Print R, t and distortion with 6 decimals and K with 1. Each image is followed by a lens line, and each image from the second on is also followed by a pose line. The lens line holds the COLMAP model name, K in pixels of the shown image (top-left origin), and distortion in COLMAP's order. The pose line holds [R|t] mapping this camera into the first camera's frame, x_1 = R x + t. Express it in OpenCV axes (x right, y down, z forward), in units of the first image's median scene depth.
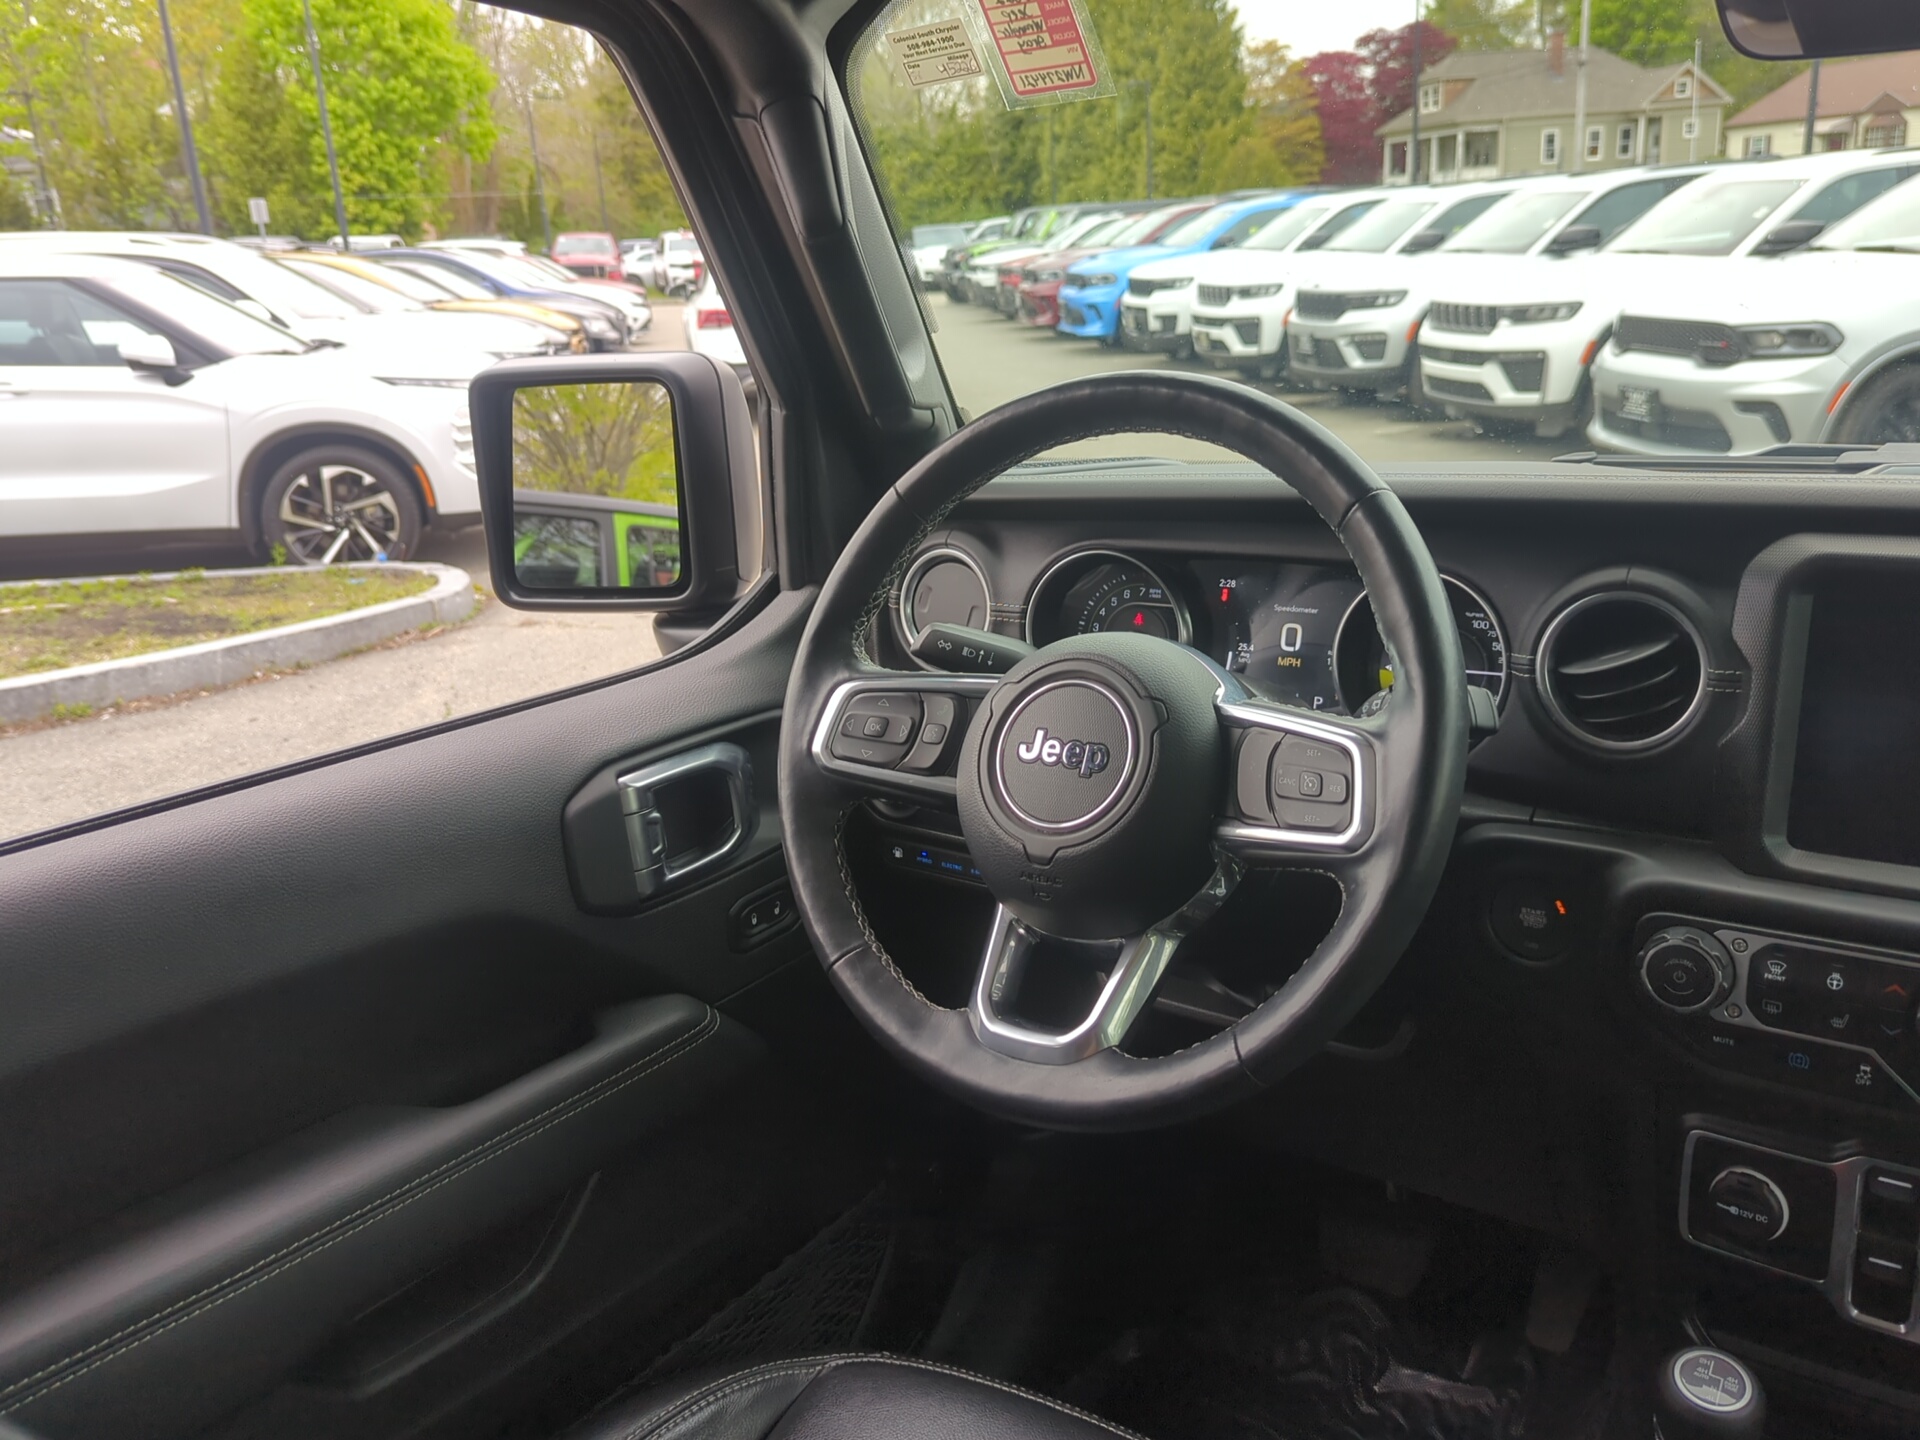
lens RADIAL K [[1555.2, 0, 976.5], [0, 1555.2, 695.2], [0, 0, 1]] dist [0.070852, -0.075277]
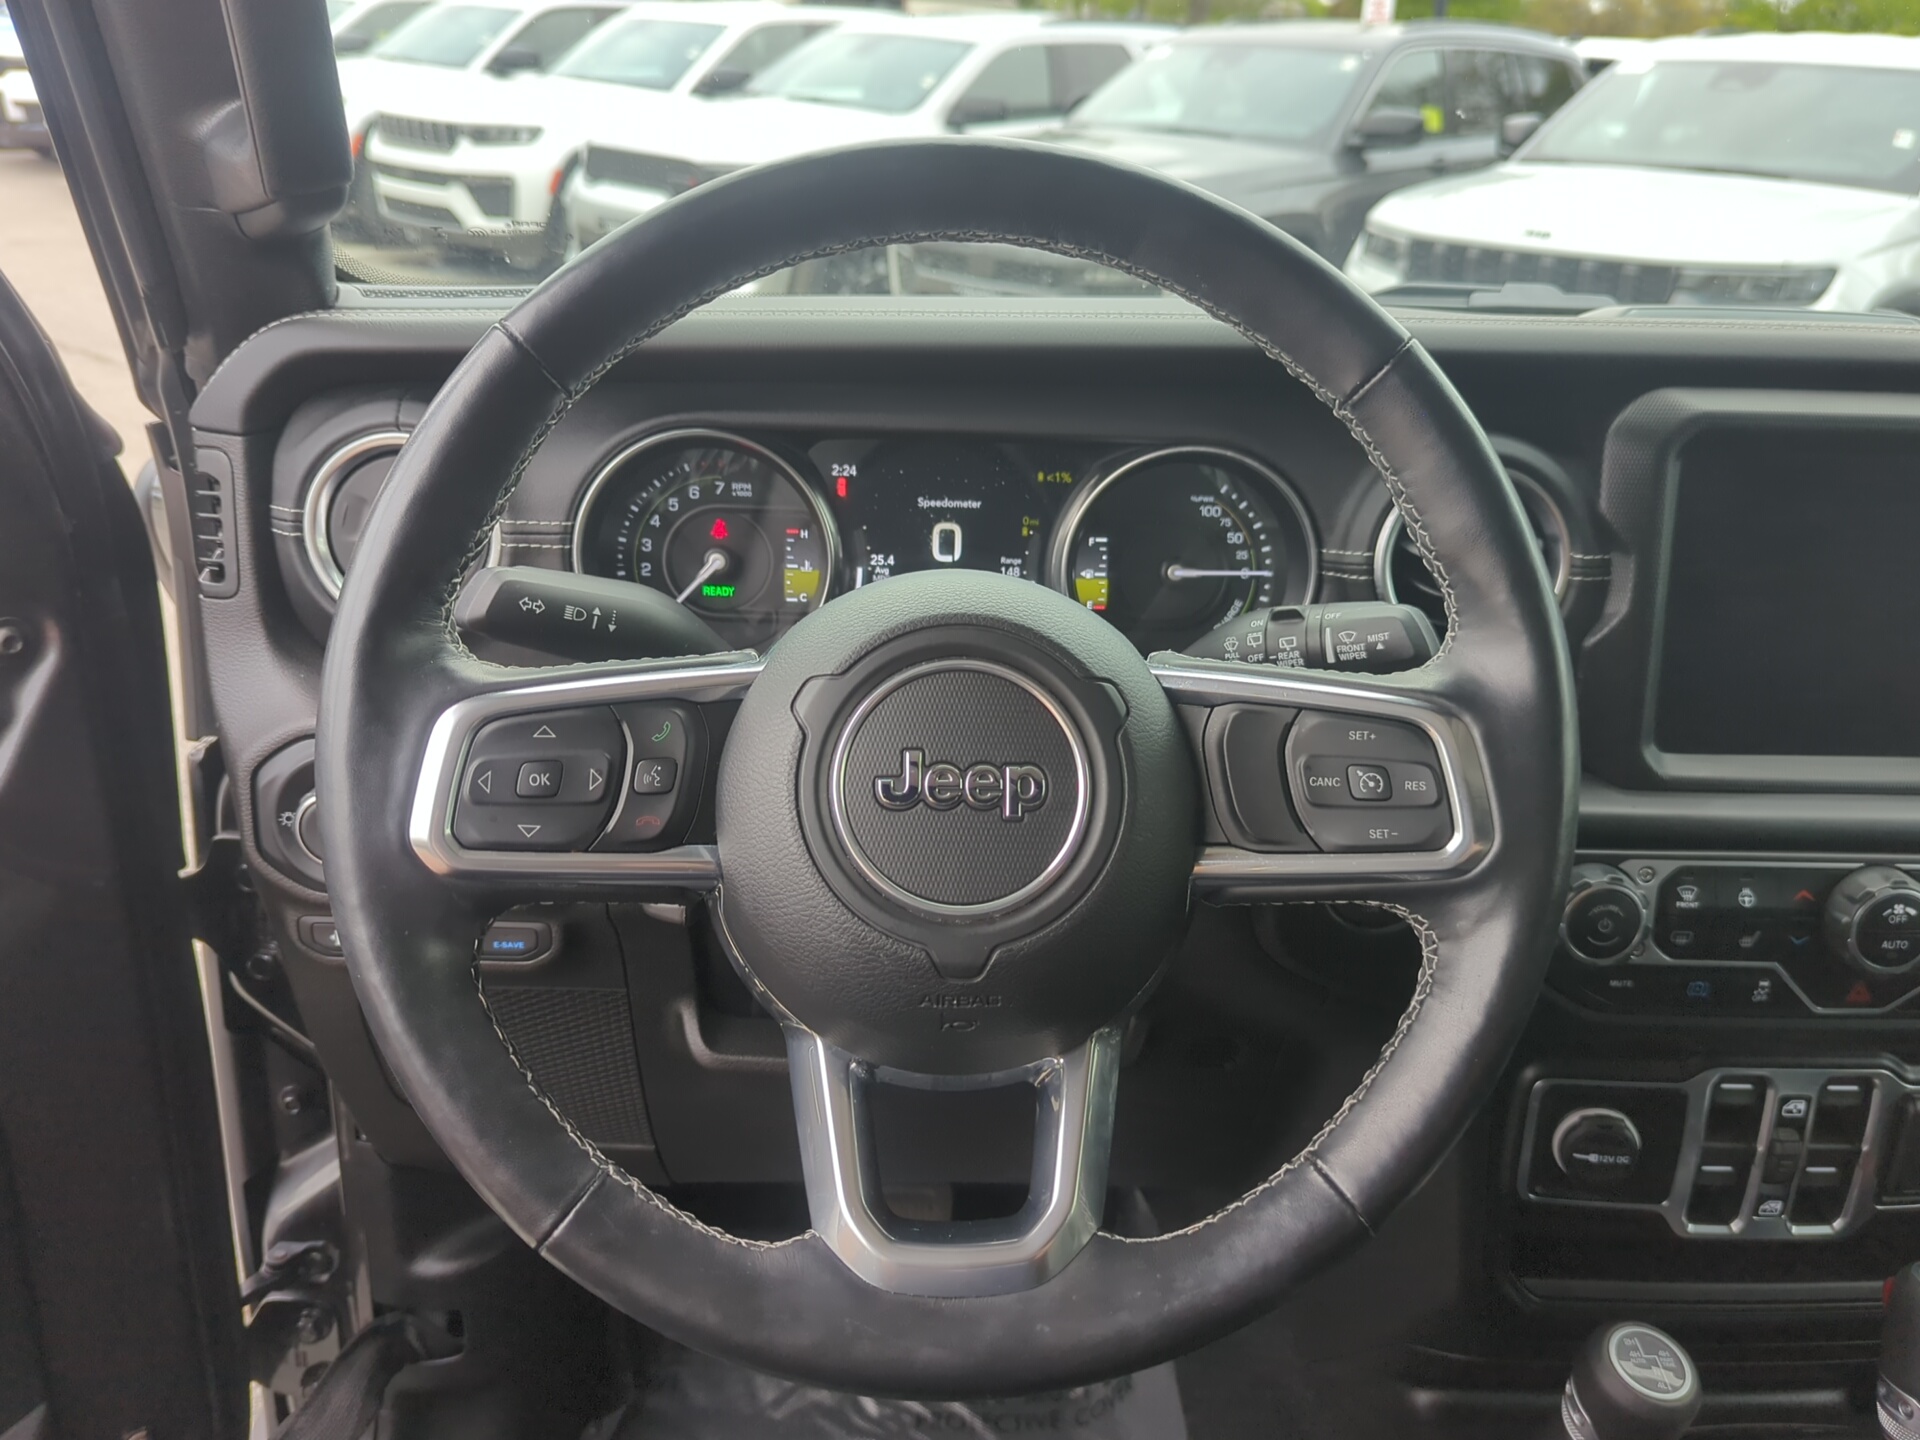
lens RADIAL K [[1555.2, 0, 976.5], [0, 1555.2, 695.2], [0, 0, 1]] dist [0.070852, -0.075277]
pose [[0.795845, -0.139147, 0.589296, -0.017255], [0.077919, 0.988680, 0.128222, -0.004443], [-0.600466, -0.056128, 0.797678, 0.031039]]
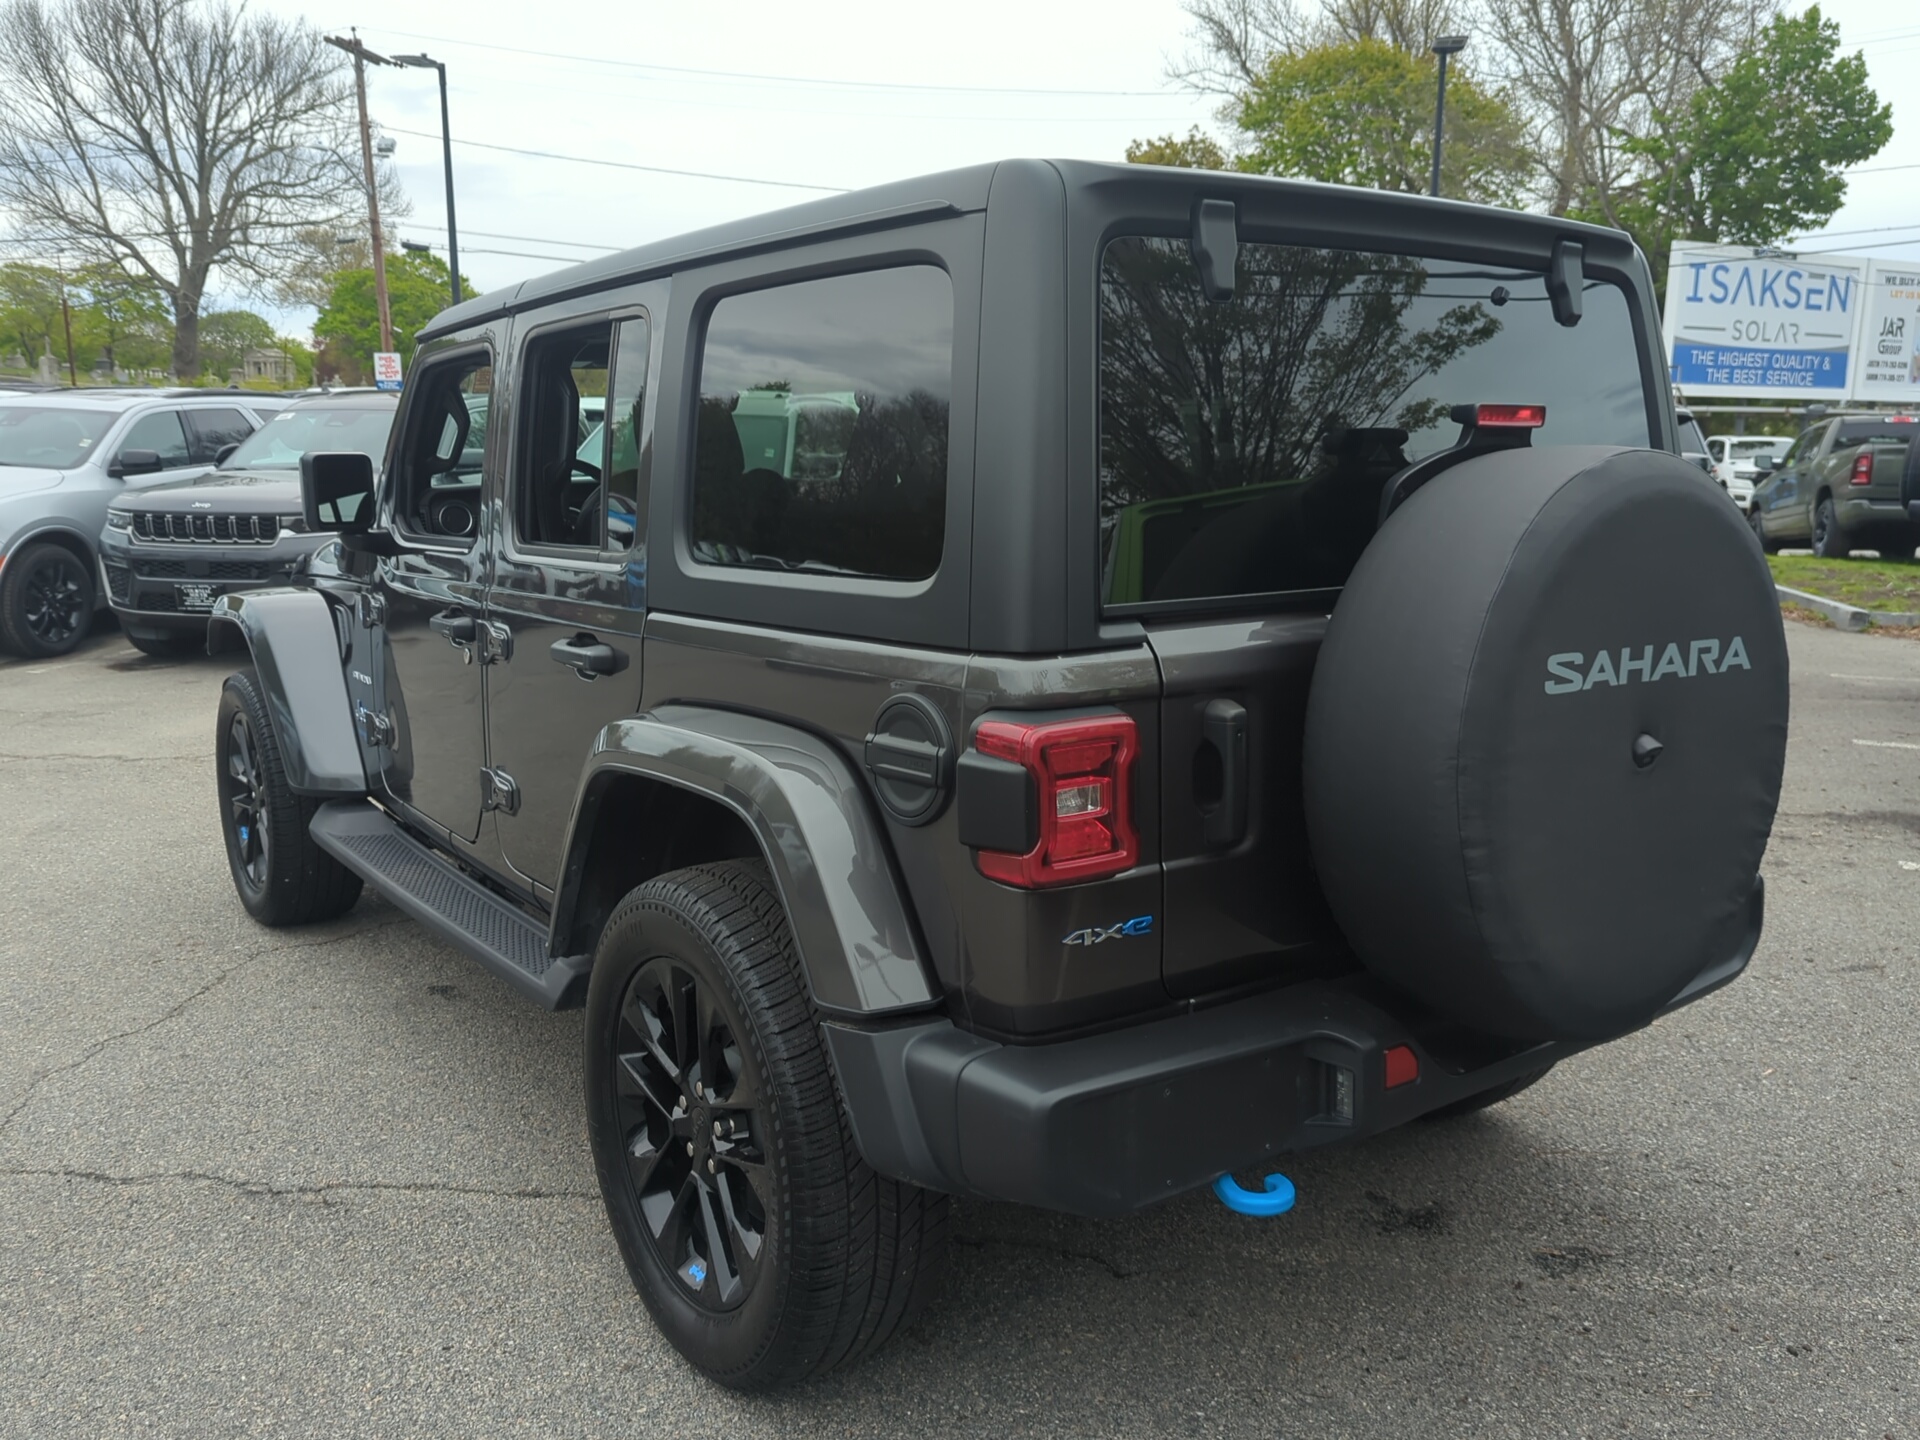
lens RADIAL K [[1548.1, 0, 974.2], [0, 1548.1, 696.3], [0, 0, 1]] dist [0.091638, -0.108336]
pose [[0.328083, -0.102514, 0.939070, -0.257400], [0.234078, 0.971914, 0.024320, 0.044764], [-0.915188, 0.211836, 0.342865, -0.107788]]
